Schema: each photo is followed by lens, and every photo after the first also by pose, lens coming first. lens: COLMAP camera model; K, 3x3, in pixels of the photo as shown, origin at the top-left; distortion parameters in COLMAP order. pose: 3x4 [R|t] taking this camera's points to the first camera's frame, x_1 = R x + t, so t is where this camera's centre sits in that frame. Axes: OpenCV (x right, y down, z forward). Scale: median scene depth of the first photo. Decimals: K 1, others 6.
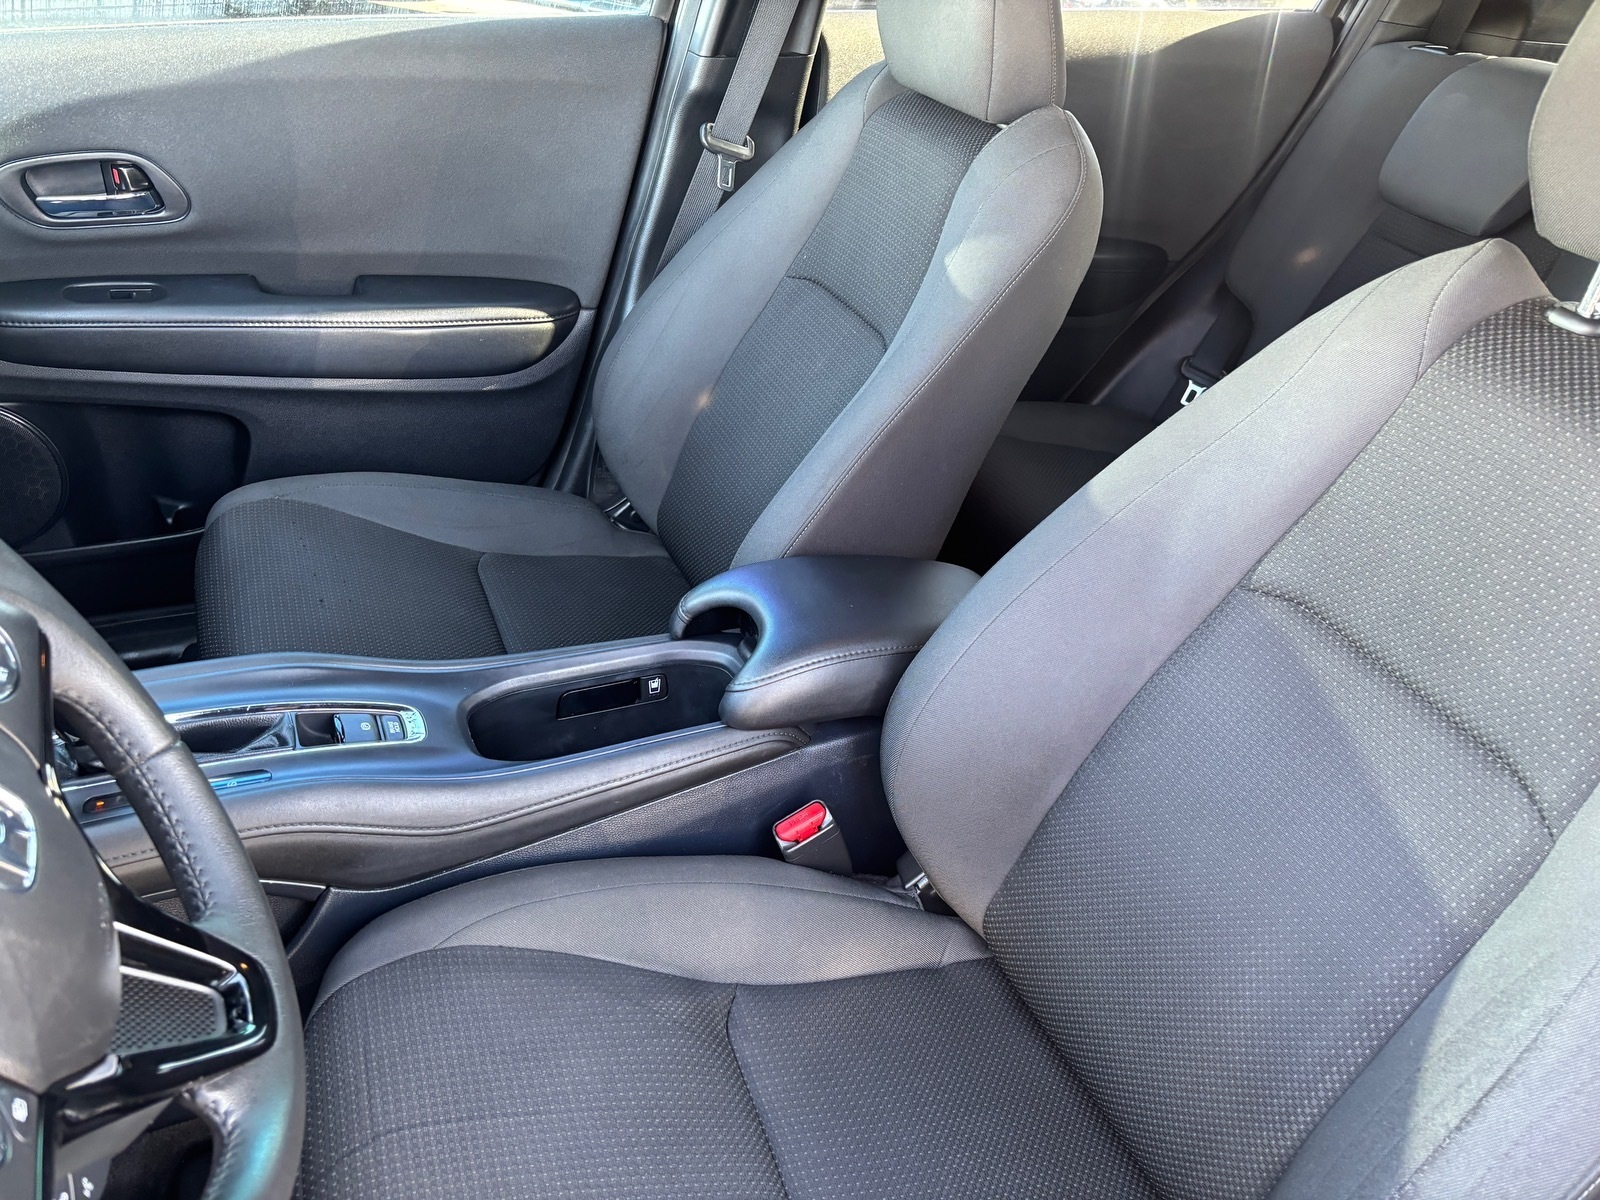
lens RADIAL K [[1199.1, 0, 802.6], [0, 1199.1, 590.0], [0, 0, 1]] dist [0.003508, -0.018637]
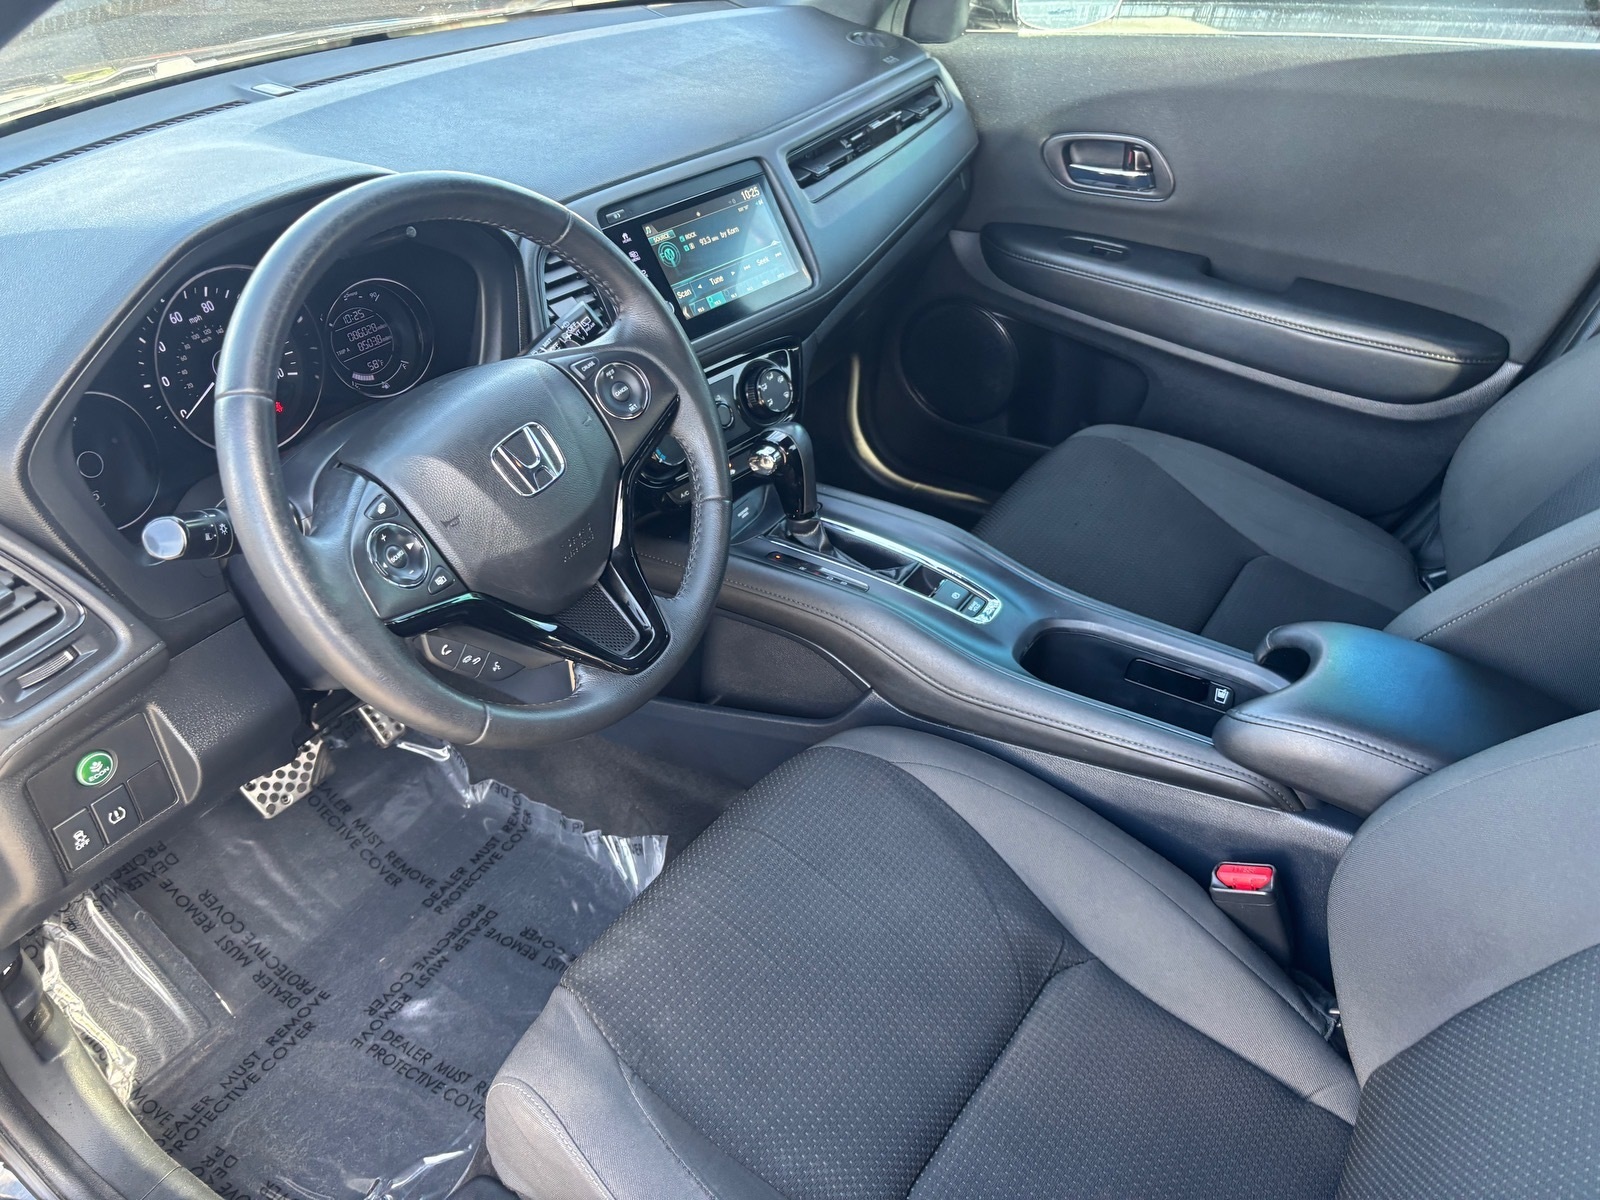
lens RADIAL K [[1199.1, 0, 806.9], [0, 1199.1, 601.4], [0, 0, 1]] dist [0.003508, -0.018637]
pose [[0.544741, 0.390206, -0.742291, 0.431684], [-0.386968, 0.902241, 0.190307, -0.053210], [0.743985, 0.183575, 0.642485, 0.065294]]
